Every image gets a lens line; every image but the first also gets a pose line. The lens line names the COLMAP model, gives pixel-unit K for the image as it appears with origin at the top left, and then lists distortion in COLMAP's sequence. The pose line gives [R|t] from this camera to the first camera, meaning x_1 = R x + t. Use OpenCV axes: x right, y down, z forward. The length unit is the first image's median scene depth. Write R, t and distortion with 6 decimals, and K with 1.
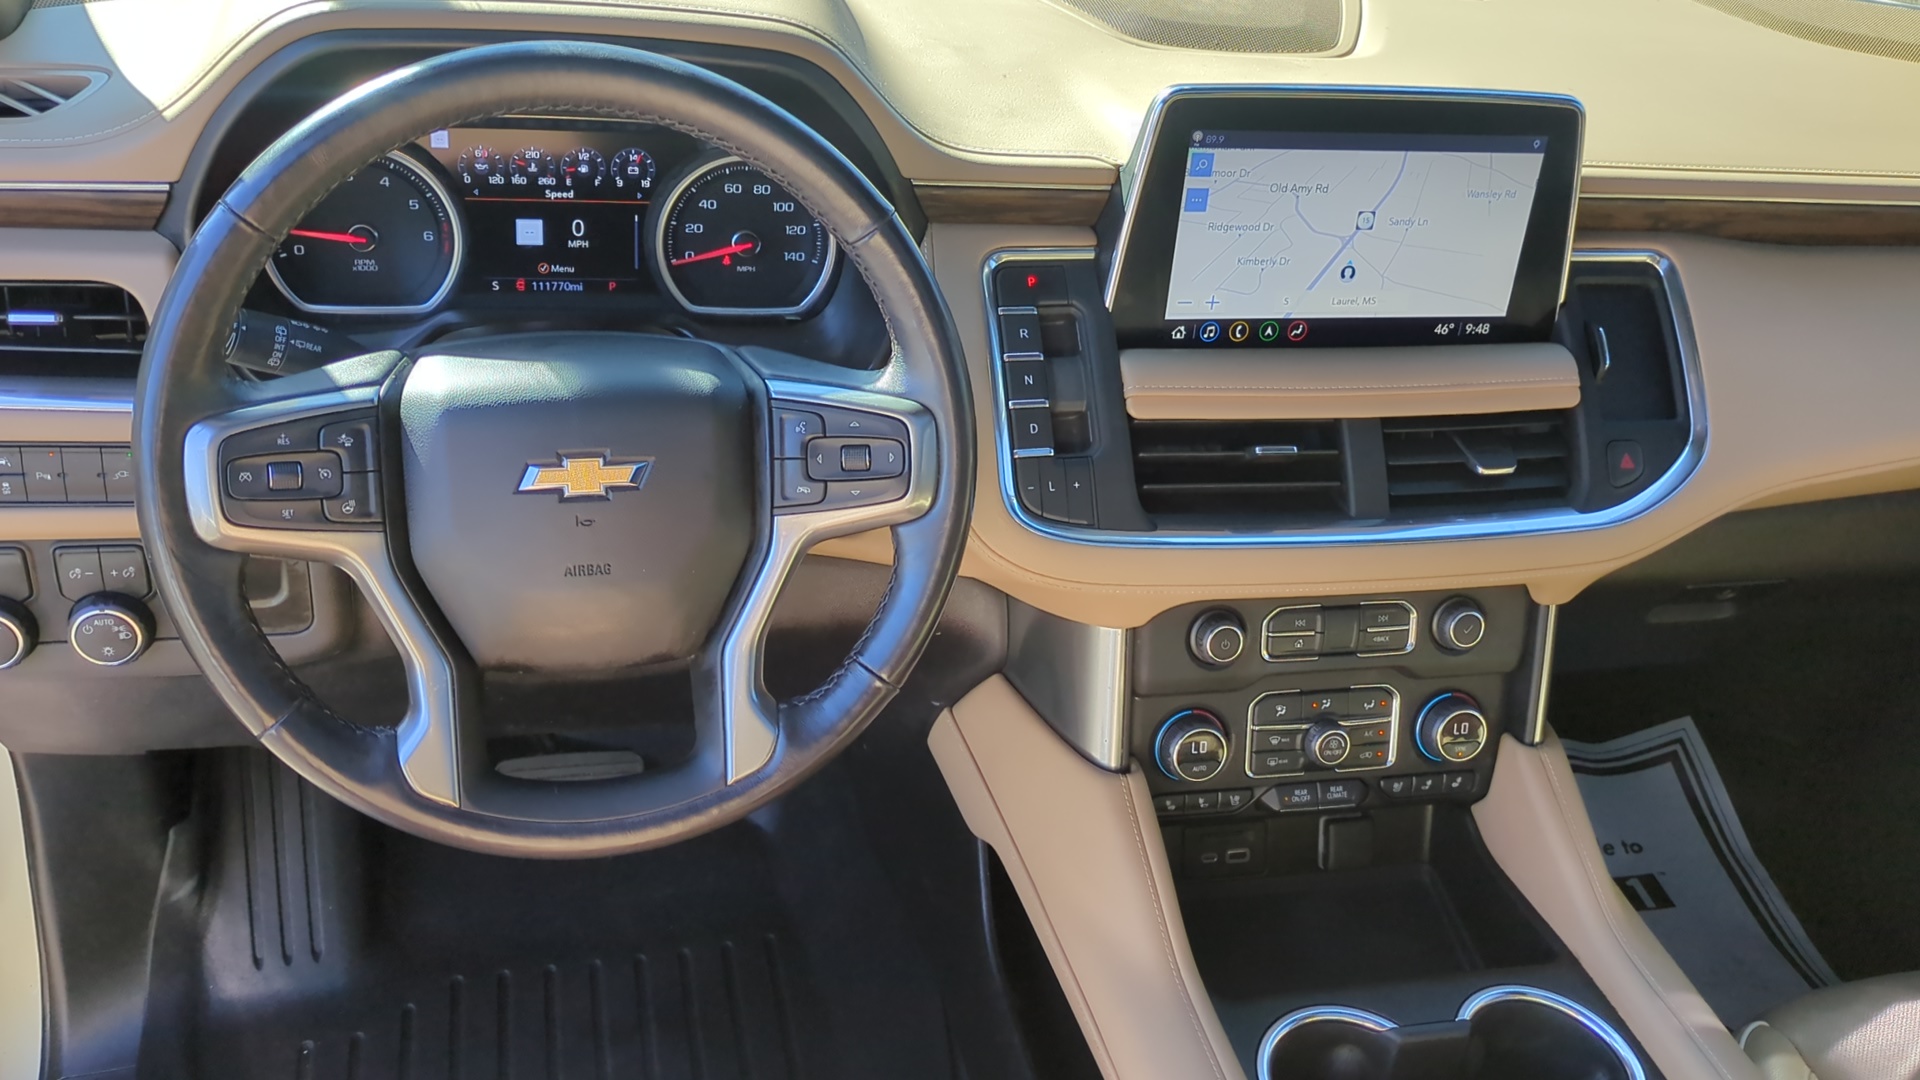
lens RADIAL K [[1595.5, 0, 950.5], [0, 1595.5, 538.7], [0, 0, 1]] dist [0.013912, -0.002701]
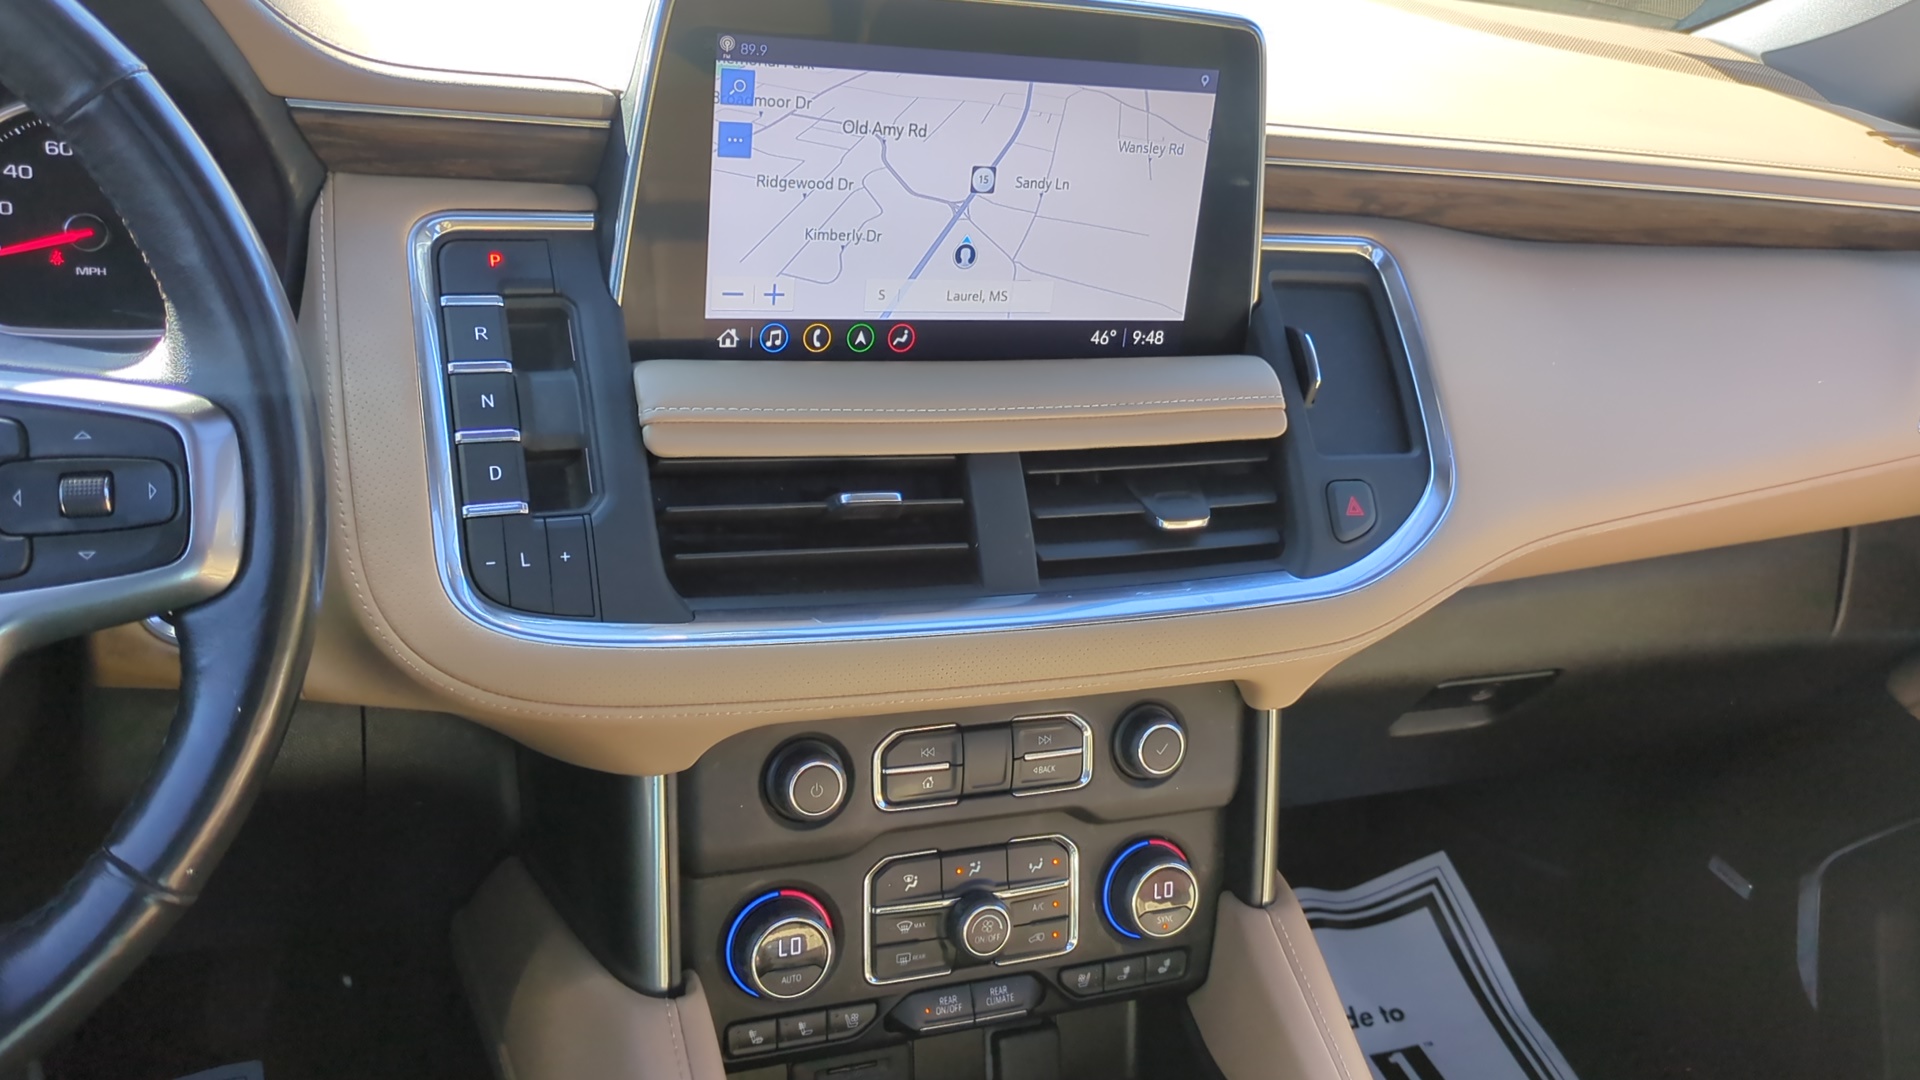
lens RADIAL K [[1595.5, 0, 950.5], [0, 1595.5, 538.7], [0, 0, 1]] dist [0.013912, -0.002701]
pose [[0.986619, -0.036054, 0.159009, 0.121066], [0.052987, 0.993210, -0.103569, 0.032628], [-0.154196, 0.110608, 0.981830, 0.305839]]
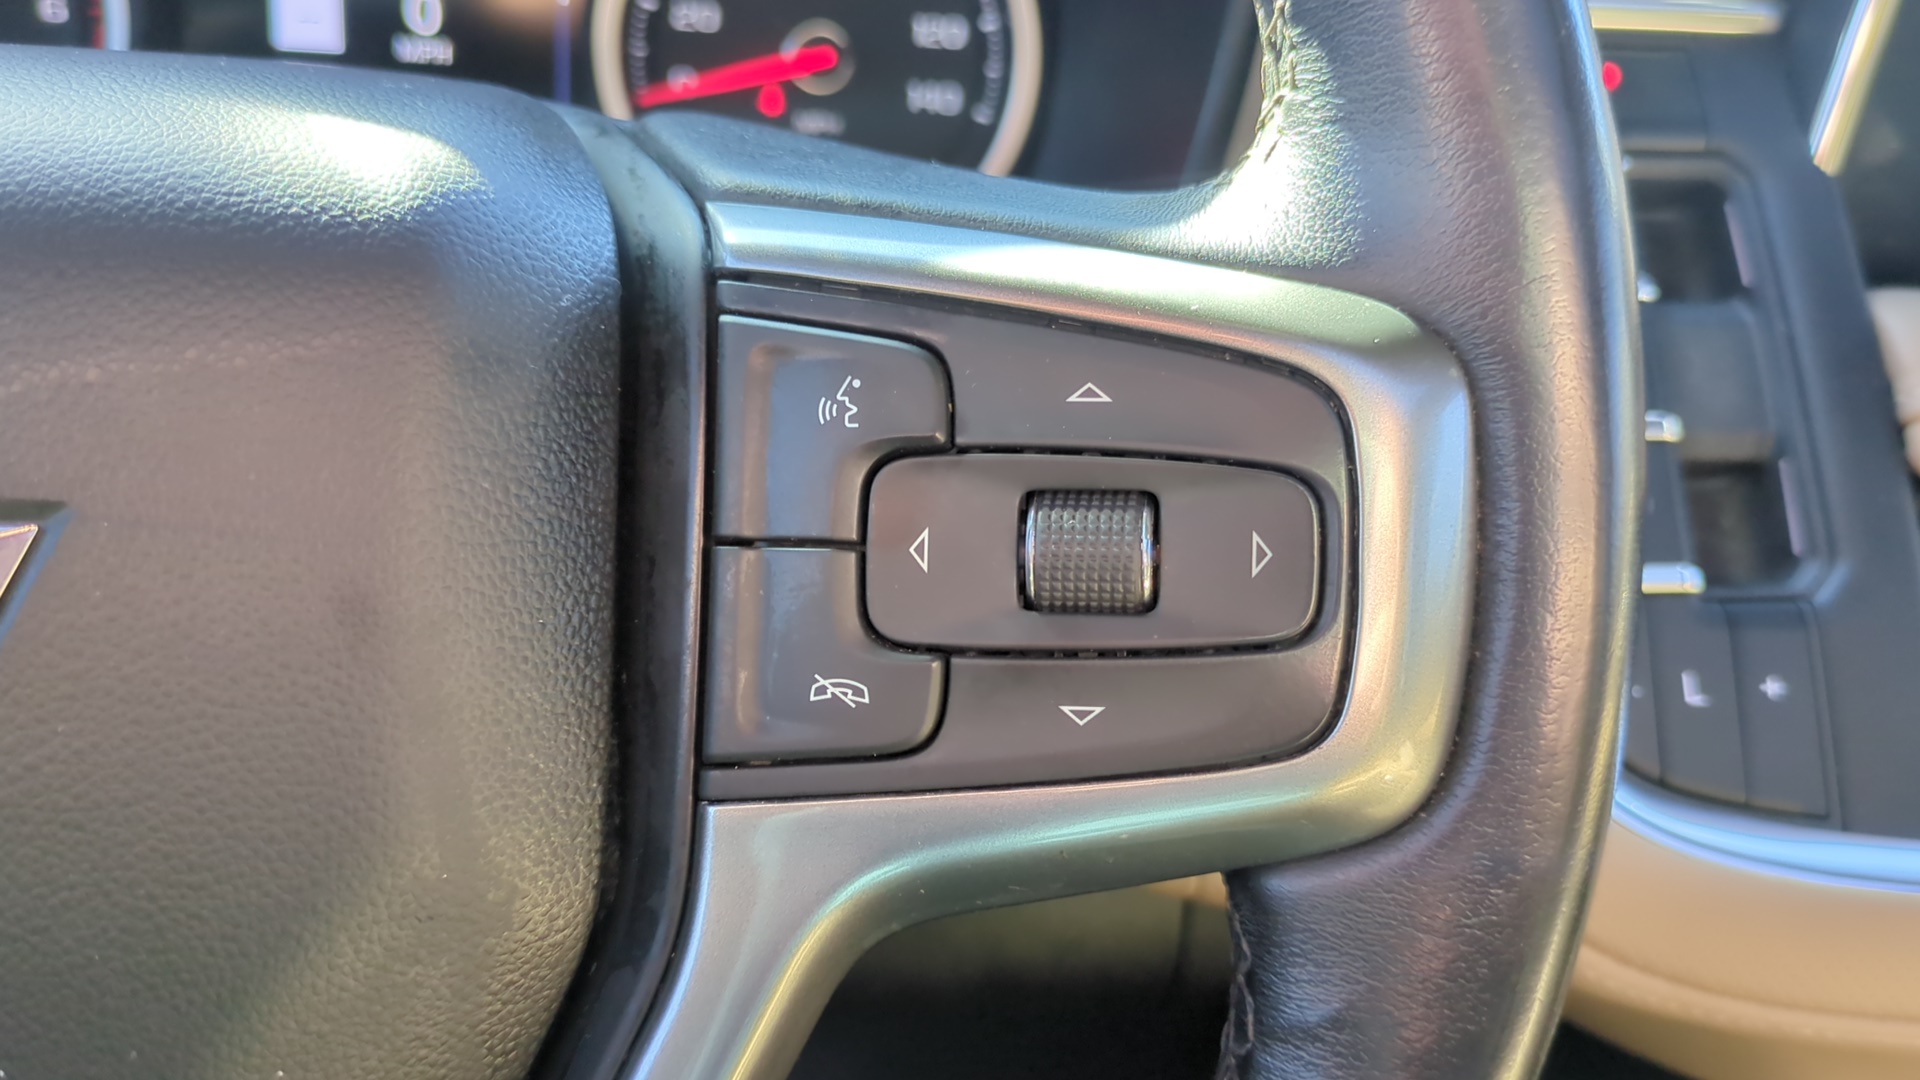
lens RADIAL K [[1595.5, 0, 950.5], [0, 1595.5, 538.7], [0, 0, 1]] dist [0.013912, -0.002701]
pose [[0.992621, 0.034769, -0.116165, -0.042154], [-0.045294, 0.994981, -0.089229, -0.025249], [0.112480, 0.093832, 0.989214, 0.617871]]
